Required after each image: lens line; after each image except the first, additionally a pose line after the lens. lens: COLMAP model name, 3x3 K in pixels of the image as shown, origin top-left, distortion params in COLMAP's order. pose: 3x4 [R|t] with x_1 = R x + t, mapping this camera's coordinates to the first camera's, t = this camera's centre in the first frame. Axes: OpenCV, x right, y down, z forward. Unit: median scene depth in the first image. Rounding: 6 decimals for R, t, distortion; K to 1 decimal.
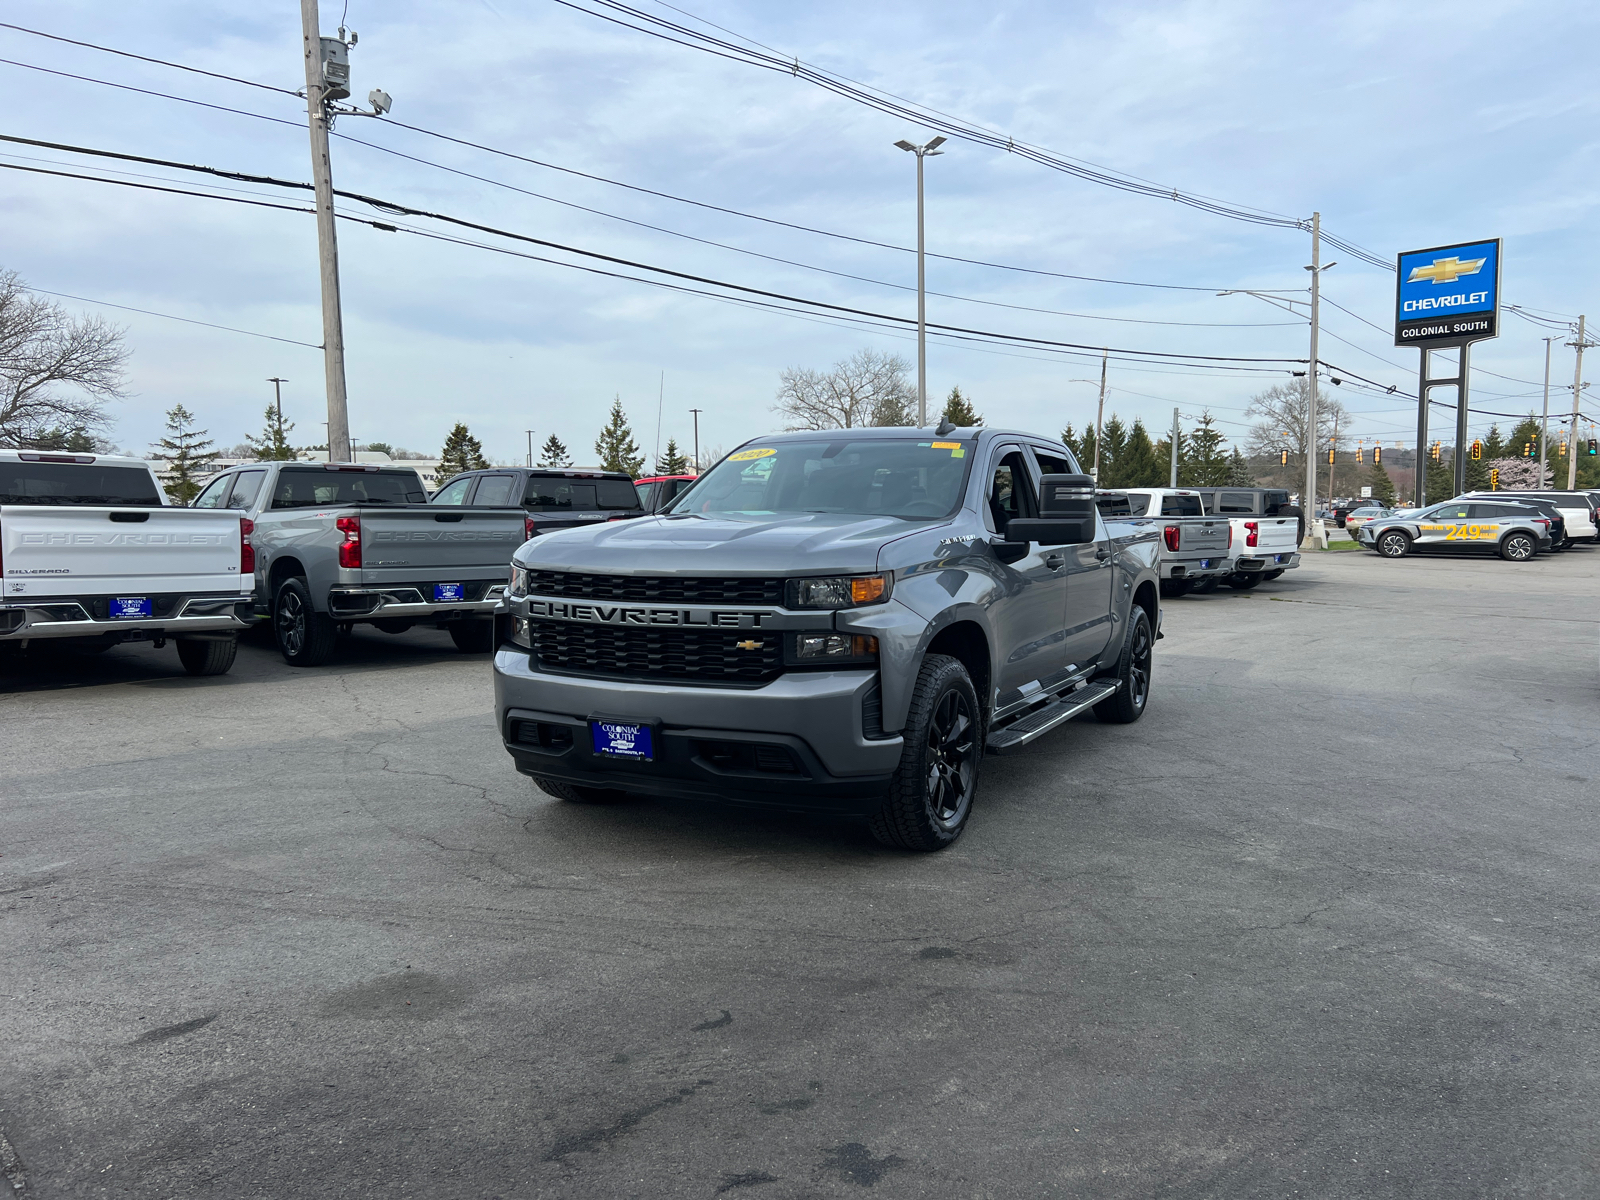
lens RADIAL K [[1207.3, 0, 801.3], [0, 1207.3, 637.6], [0, 0, 1]] dist [0.064841, -0.074754]
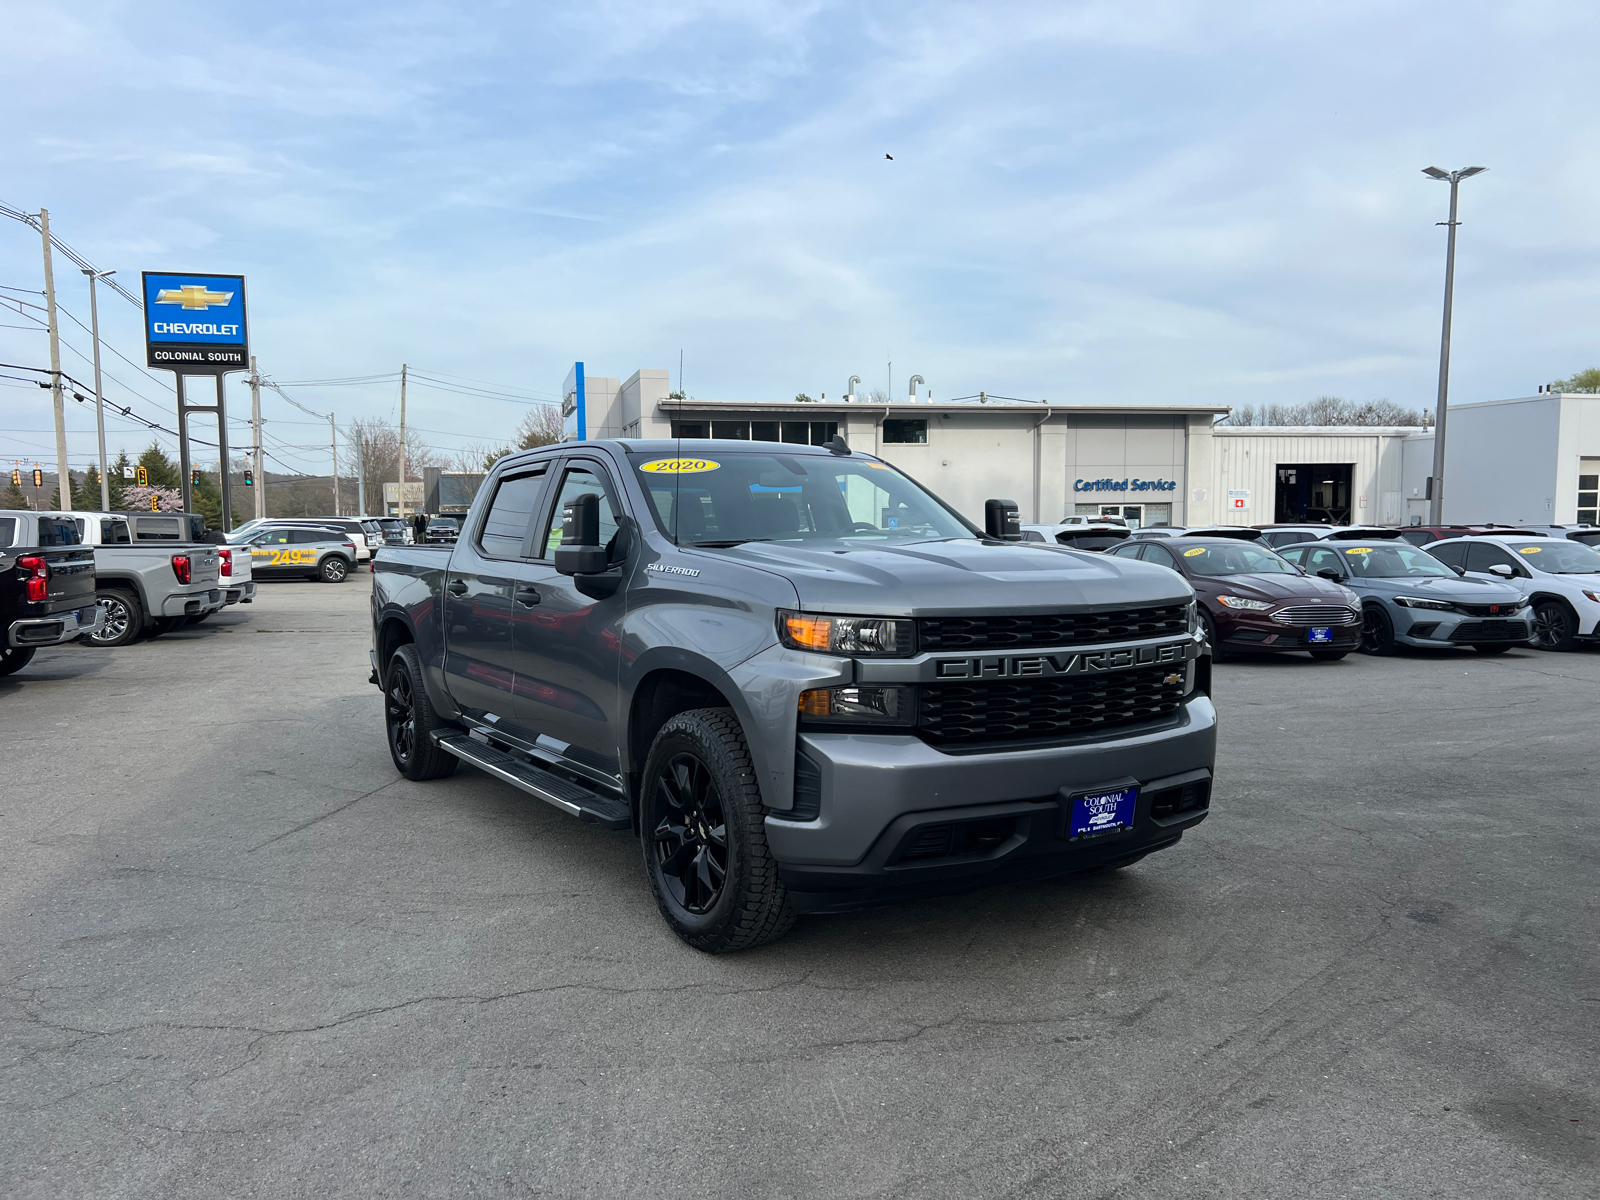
lens RADIAL K [[1207.3, 0, 801.3], [0, 1207.3, 637.6], [0, 0, 1]] dist [0.064841, -0.074754]
pose [[0.506680, -0.081756, 0.858249, -0.526536], [0.100113, 0.994338, 0.035617, -0.046697], [-0.856302, 0.067876, 0.511997, 0.410316]]
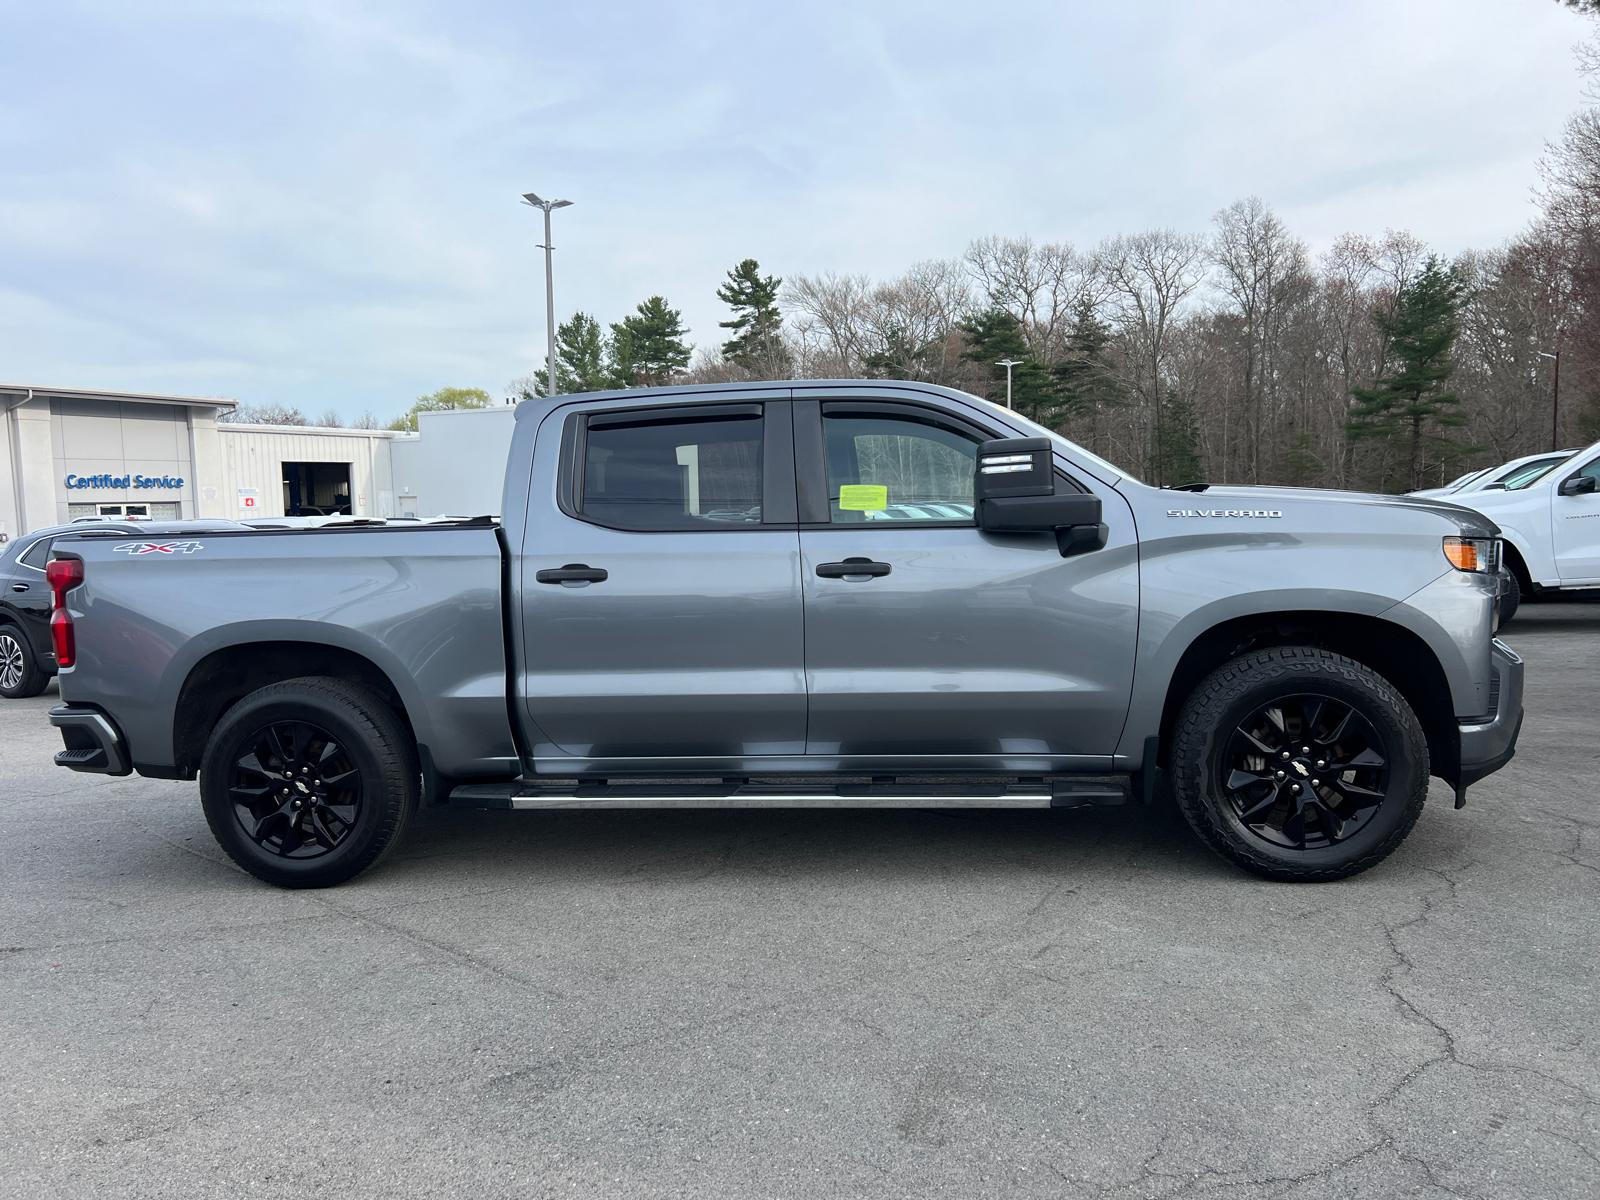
lens RADIAL K [[1195.4, 0, 789.2], [0, 1195.4, 652.9], [0, 0, 1]] dist [0.022007, -0.004997]
pose [[-0.337854, -0.102119, 0.935642, -0.517775], [0.134245, 0.978704, 0.155294, -0.107163], [-0.931576, 0.178072, -0.316950, 1.052125]]
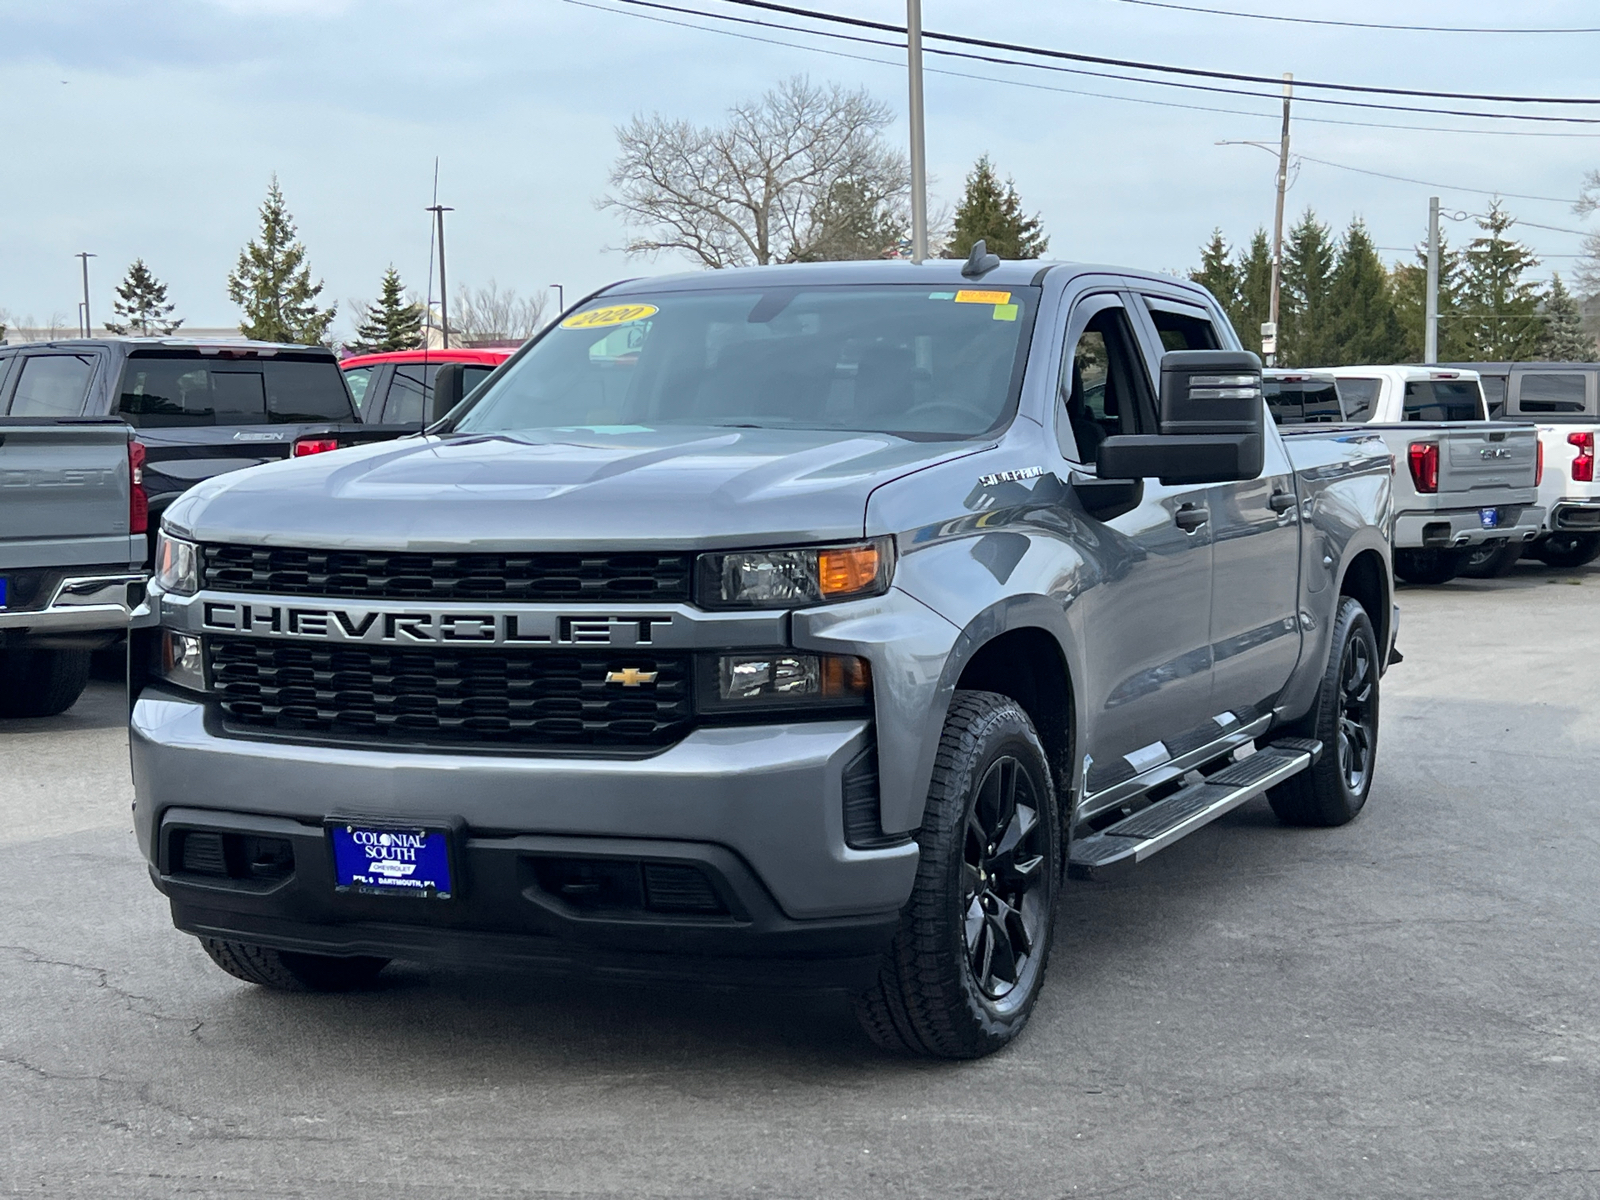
lens RADIAL K [[2534.0, 0, 811.3], [0, 2534.0, 675.2], [0, 0, 1]] dist [0.088929, -0.017291]
pose [[0.998280, -0.016405, 0.056286, -0.014084], [0.016566, 0.999860, -0.002401, 0.004992], [-0.056238, 0.003329, 0.998412, -0.069991]]
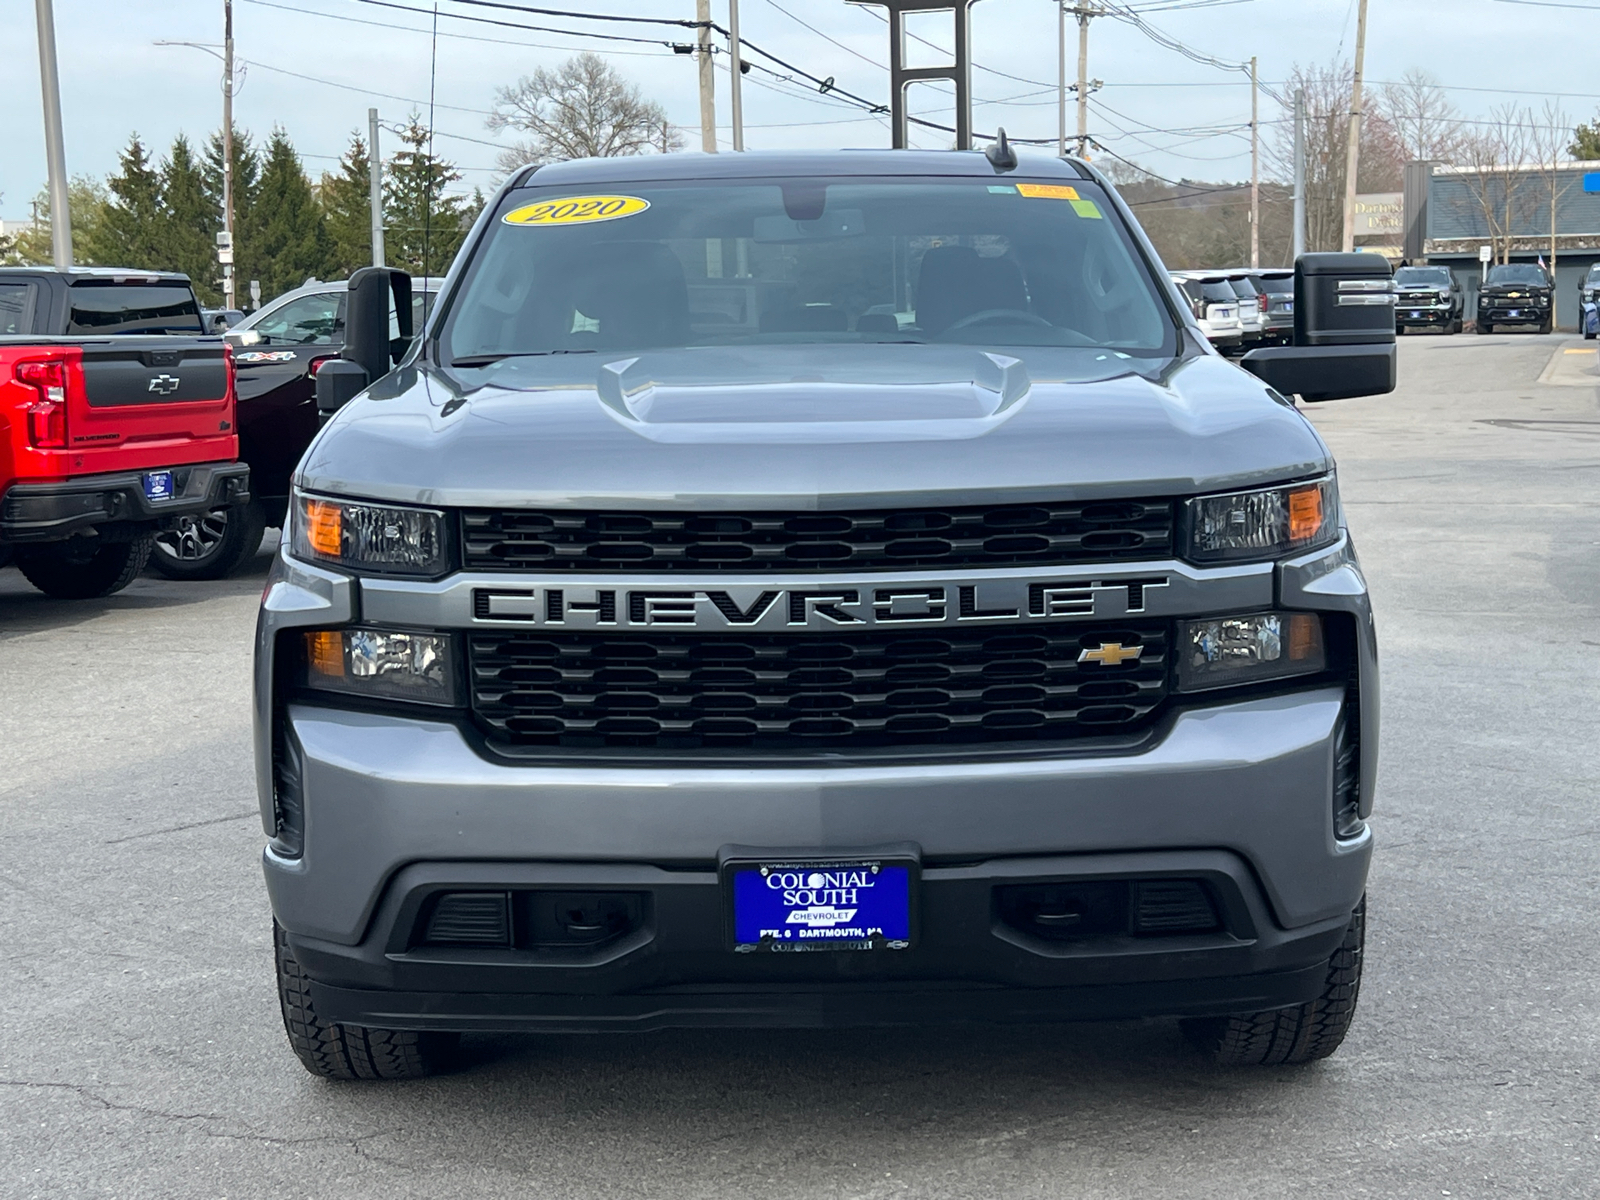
lens RADIAL K [[2534.0, 0, 811.3], [0, 2534.0, 675.2], [0, 0, 1]] dist [0.088929, -0.017291]
pose [[0.884998, -0.083287, 0.458085, -0.300161], [0.068104, 0.996445, 0.049595, -0.020892], [-0.460587, -0.012694, 0.887524, 0.126211]]
